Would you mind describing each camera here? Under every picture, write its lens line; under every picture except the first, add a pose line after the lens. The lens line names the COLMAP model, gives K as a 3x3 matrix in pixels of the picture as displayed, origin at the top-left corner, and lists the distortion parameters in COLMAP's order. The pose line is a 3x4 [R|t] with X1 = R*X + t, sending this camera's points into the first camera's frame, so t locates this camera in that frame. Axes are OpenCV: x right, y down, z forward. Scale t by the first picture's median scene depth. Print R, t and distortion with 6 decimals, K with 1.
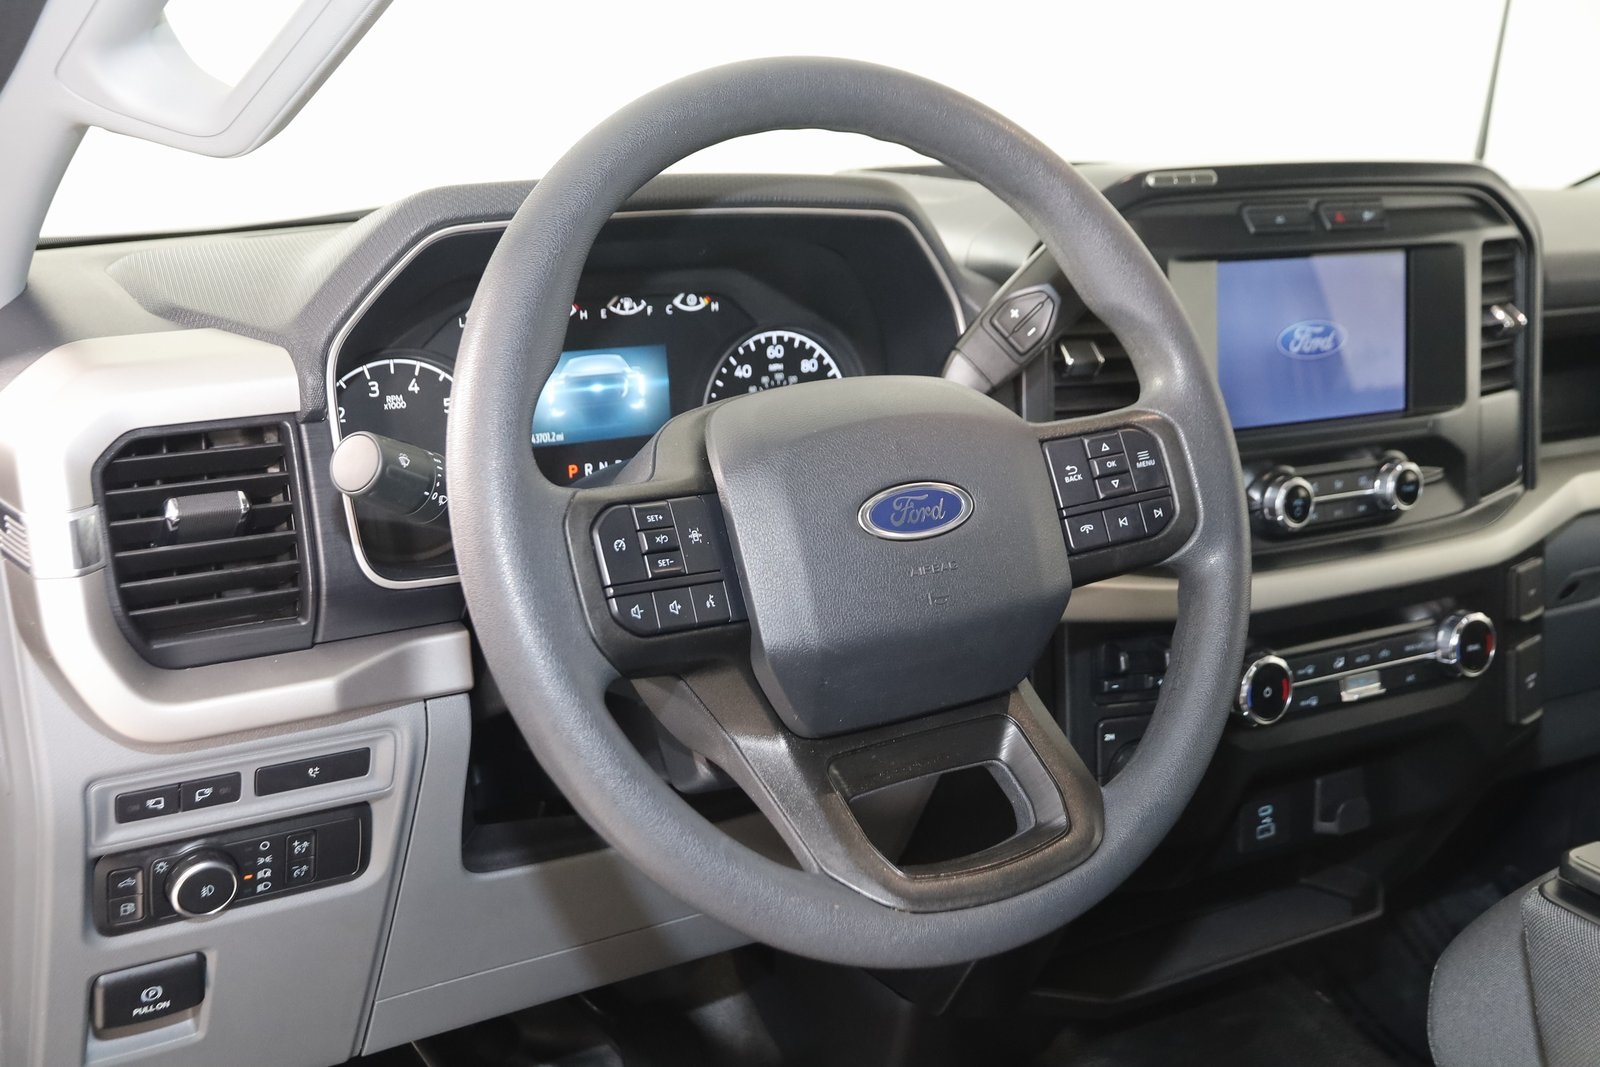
lens RADIAL K [[1776.1, 0, 800.0], [0, 1776.1, 533.5], [0, 0, 1]] dist [0.030718, 0.025363]
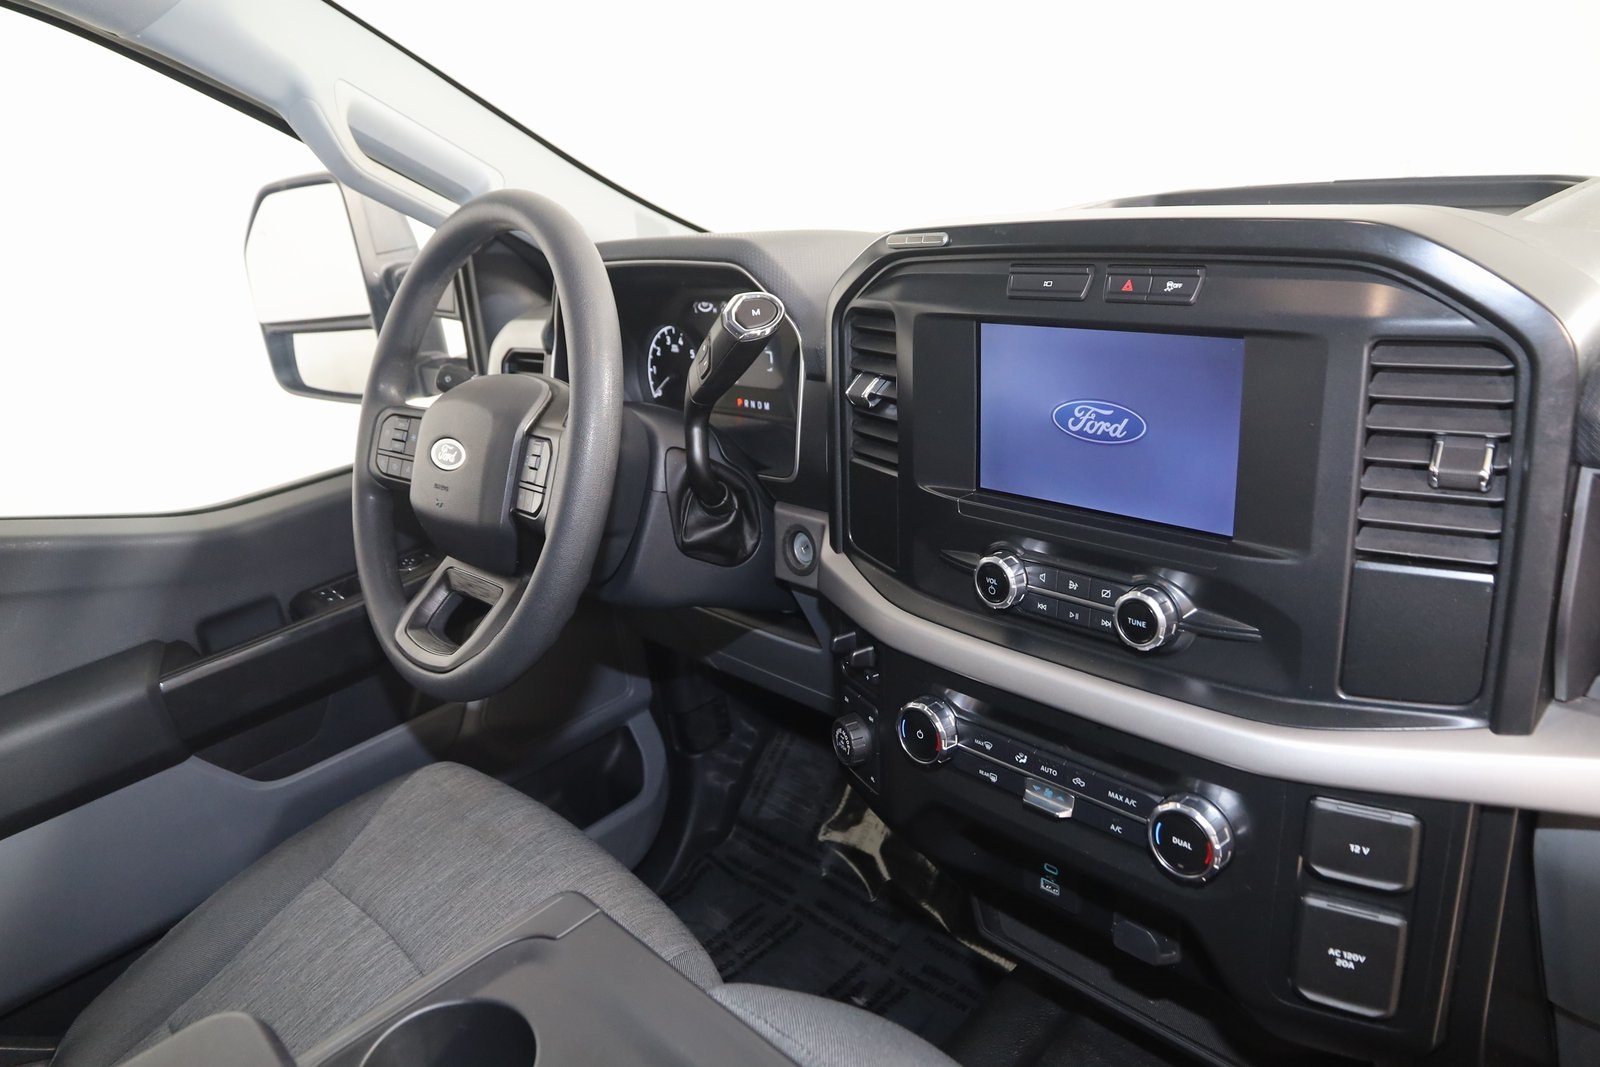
lens RADIAL K [[1102.9, 0, 800.0], [0, 1102.9, 533.5], [0, 0, 1]] dist [-0.117883, 0.072987]
pose [[0.161238, 0.304611, -0.938730, 1.080142], [-0.103333, 0.951158, 0.290895, -0.271895], [0.981491, 0.050098, 0.184840, 1.042026]]
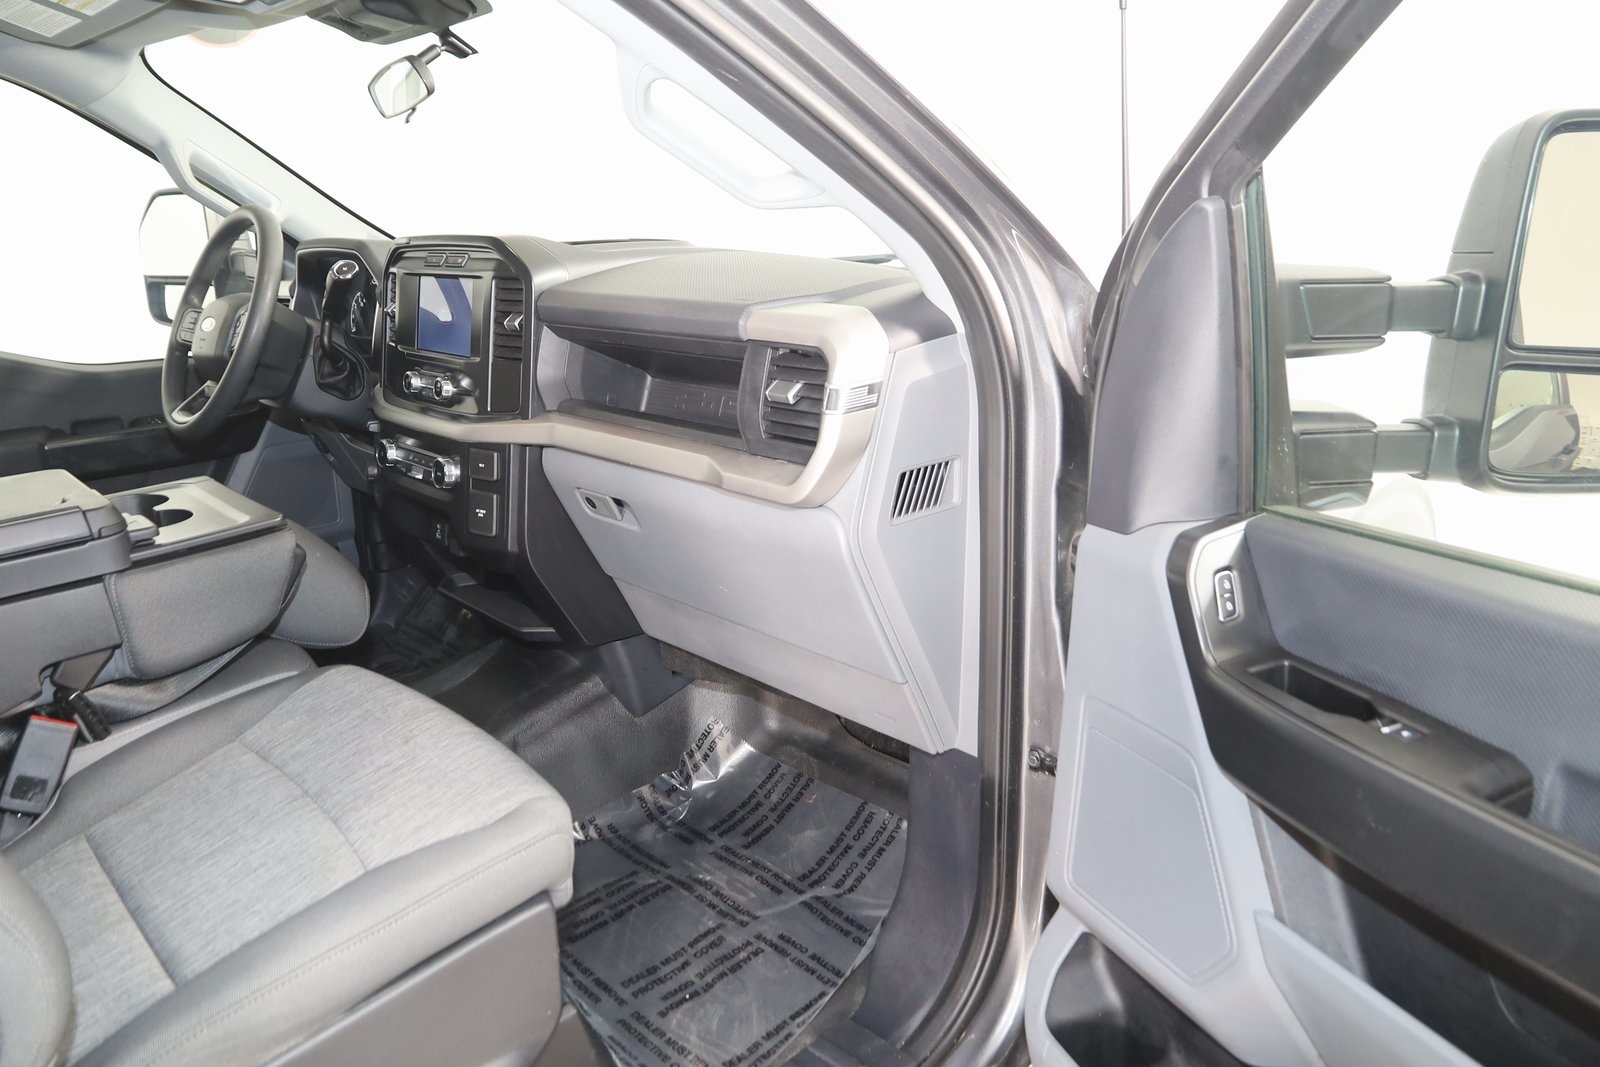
lens RADIAL K [[1102.9, 0, 800.0], [0, 1102.9, 533.5], [0, 0, 1]] dist [-0.117883, 0.072987]
pose [[0.200372, 0.256274, -0.945608, 2.338100], [-0.222582, 0.951851, 0.210801, -0.318731], [0.954101, 0.168237, 0.247767, 1.551911]]
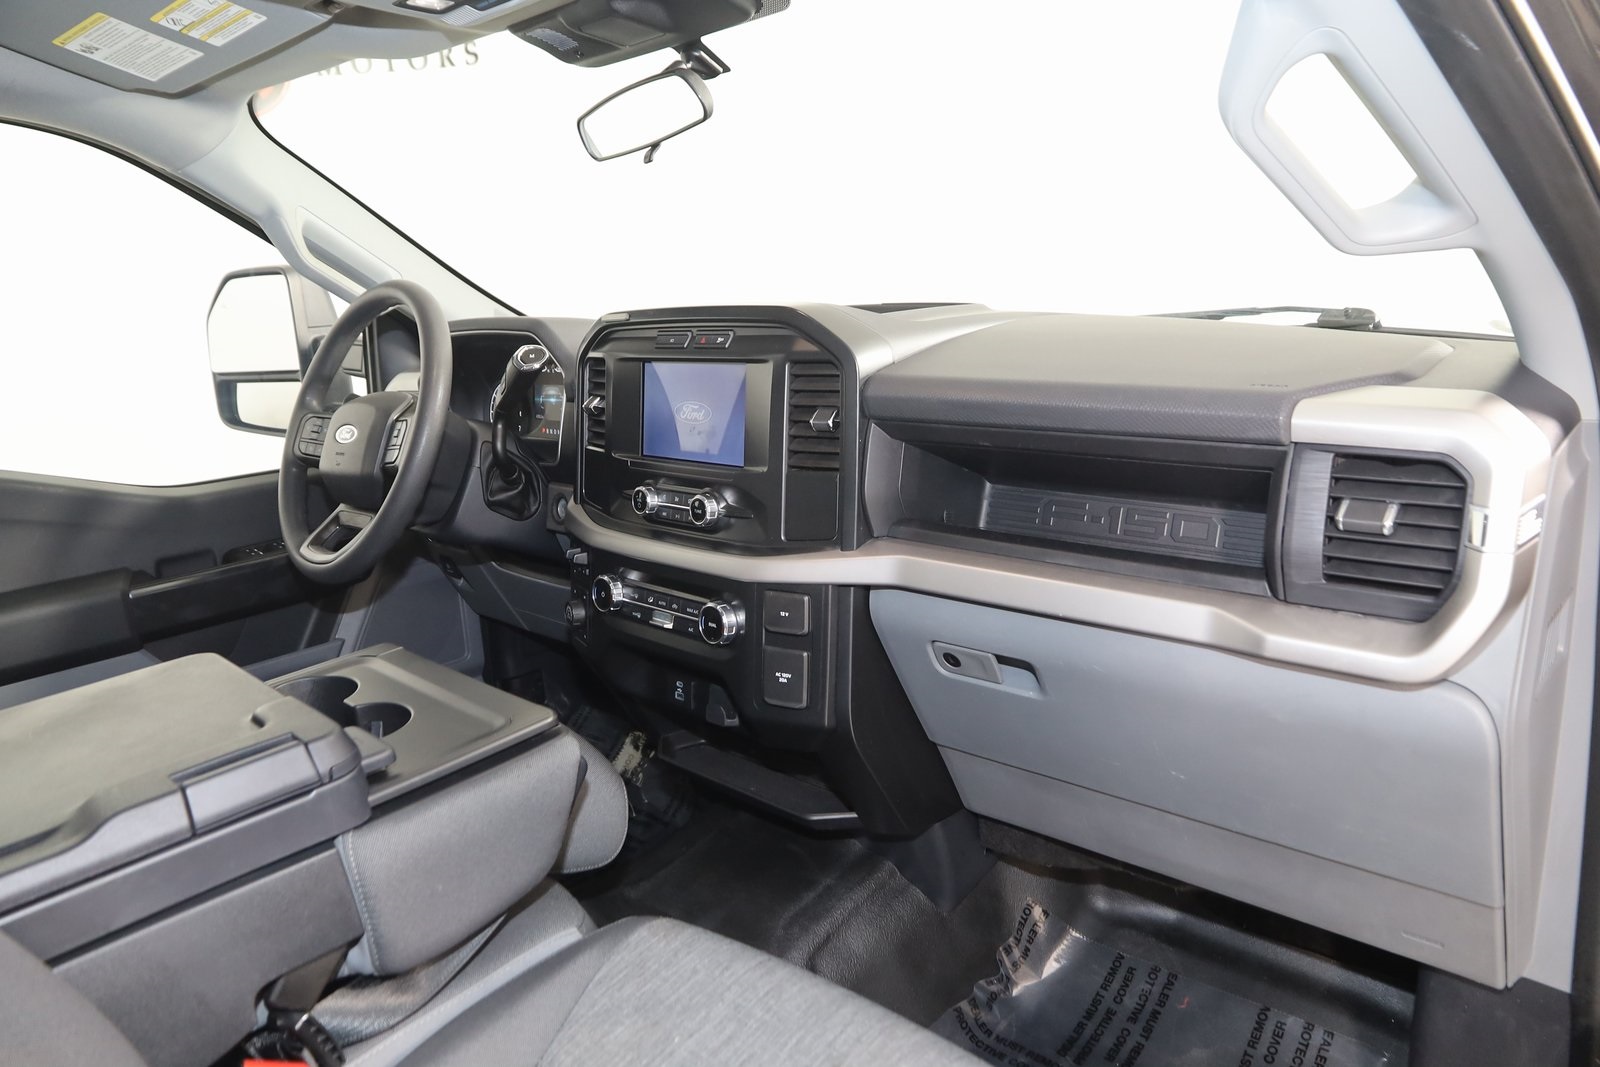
lens RADIAL K [[1102.9, 0, 800.0], [0, 1102.9, 533.5], [0, 0, 1]] dist [-0.117883, 0.072987]
pose [[0.228317, 0.195444, -0.953768, 1.805917], [-0.173062, 0.972189, 0.157791, -0.245493], [0.958082, 0.129035, 0.255791, 1.163493]]
